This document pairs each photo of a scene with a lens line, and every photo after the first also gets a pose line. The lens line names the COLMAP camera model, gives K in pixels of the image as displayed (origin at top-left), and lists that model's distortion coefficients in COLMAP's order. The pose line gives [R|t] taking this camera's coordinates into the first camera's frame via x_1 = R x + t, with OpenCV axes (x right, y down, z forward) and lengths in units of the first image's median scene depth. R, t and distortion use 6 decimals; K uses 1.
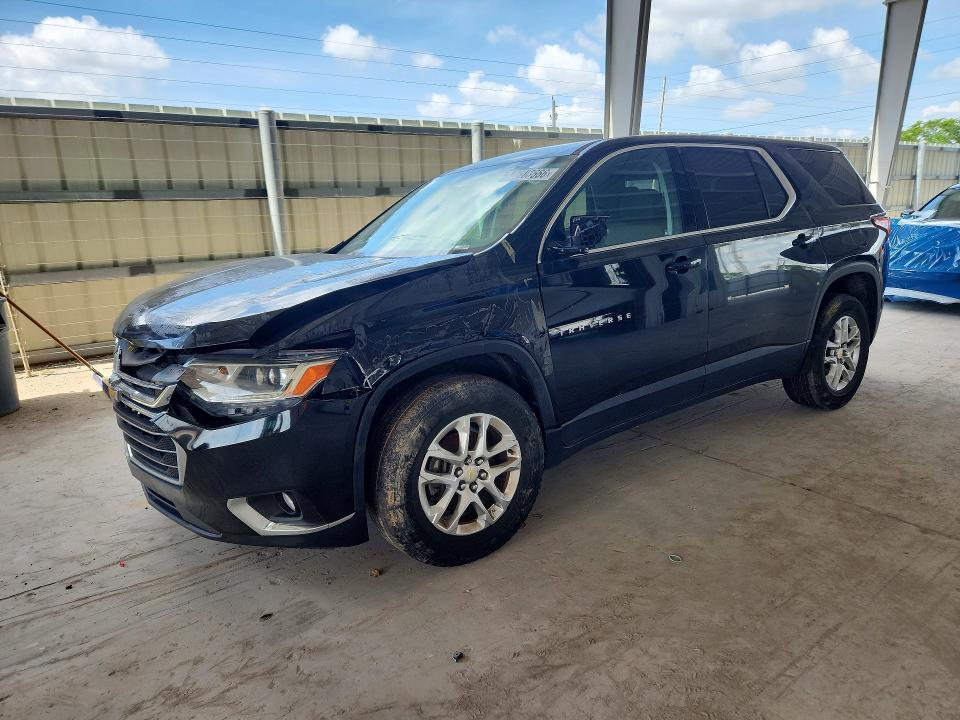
lens RADIAL K [[654.3, 0, 480.0], [0, 654.3, 360.0], [0, 0, 1]] dist [0.017332, 0.000110]
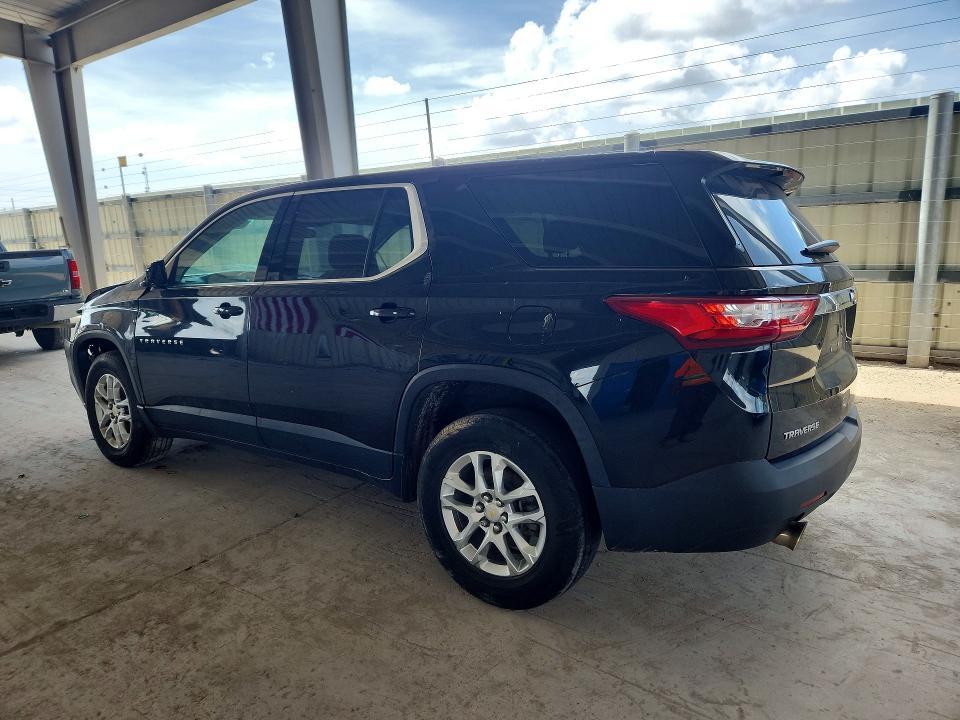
lens RADIAL K [[654.3, 0, 480.0], [0, 654.3, 360.0], [0, 0, 1]] dist [0.017332, 0.000110]
pose [[0.293272, 0.204554, -0.933889, 1.125762], [-0.195537, 0.969026, 0.150845, -0.241788], [0.935819, 0.138371, 0.324186, 0.828360]]
